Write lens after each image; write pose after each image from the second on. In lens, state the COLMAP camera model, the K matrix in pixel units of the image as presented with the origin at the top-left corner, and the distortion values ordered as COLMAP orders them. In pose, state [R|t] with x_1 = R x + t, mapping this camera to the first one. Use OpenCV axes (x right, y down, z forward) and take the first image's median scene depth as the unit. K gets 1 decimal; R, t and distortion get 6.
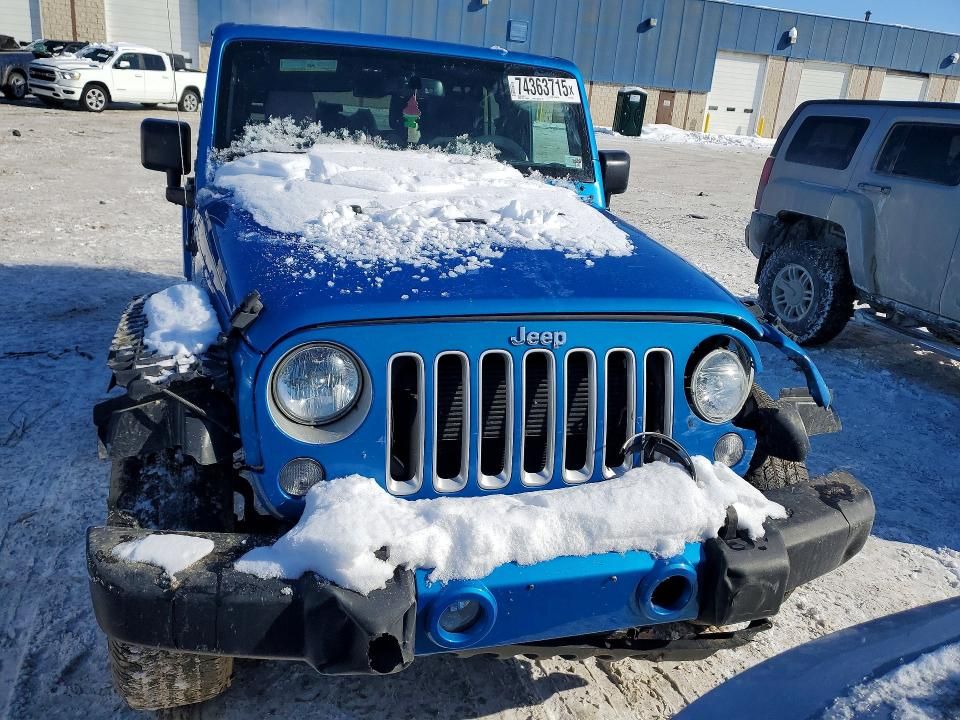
lens RADIAL K [[758.2, 0, 480.0], [0, 758.2, 330.1], [0, 0, 1]] dist [0.030224, -0.000455]
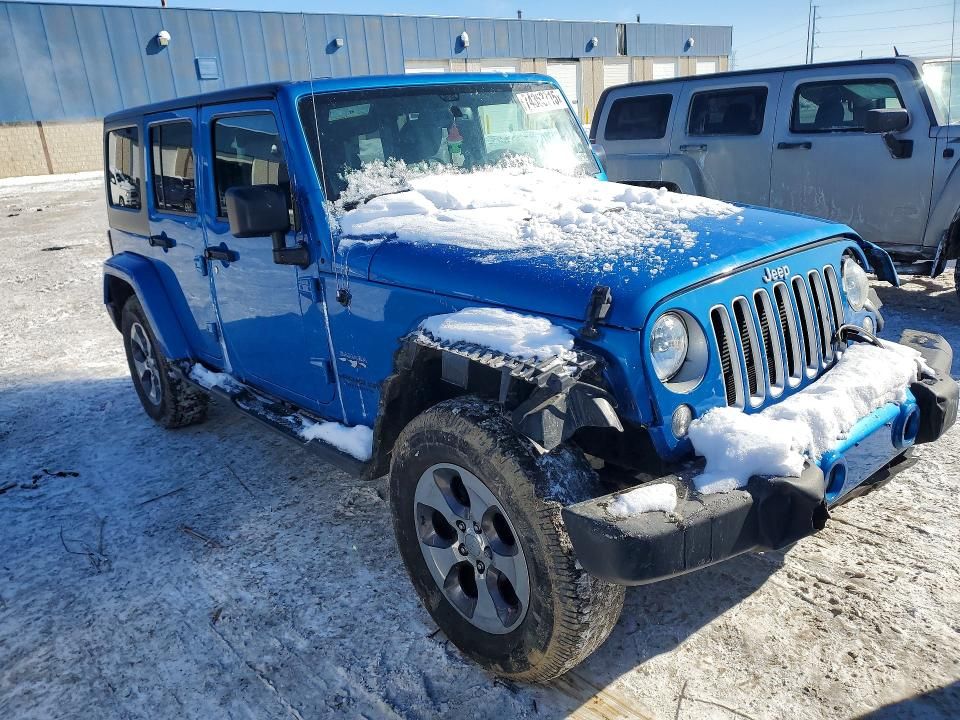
lens RADIAL K [[763.7, 0, 464.5], [0, 763.7, 359.4], [0, 0, 1]] dist [0.027641, -0.006803]
pose [[0.903922, -0.265602, 0.335231, -0.529940], [0.263547, 0.963216, 0.052518, -0.034293], [-0.336849, 0.040877, 0.940671, -0.029768]]
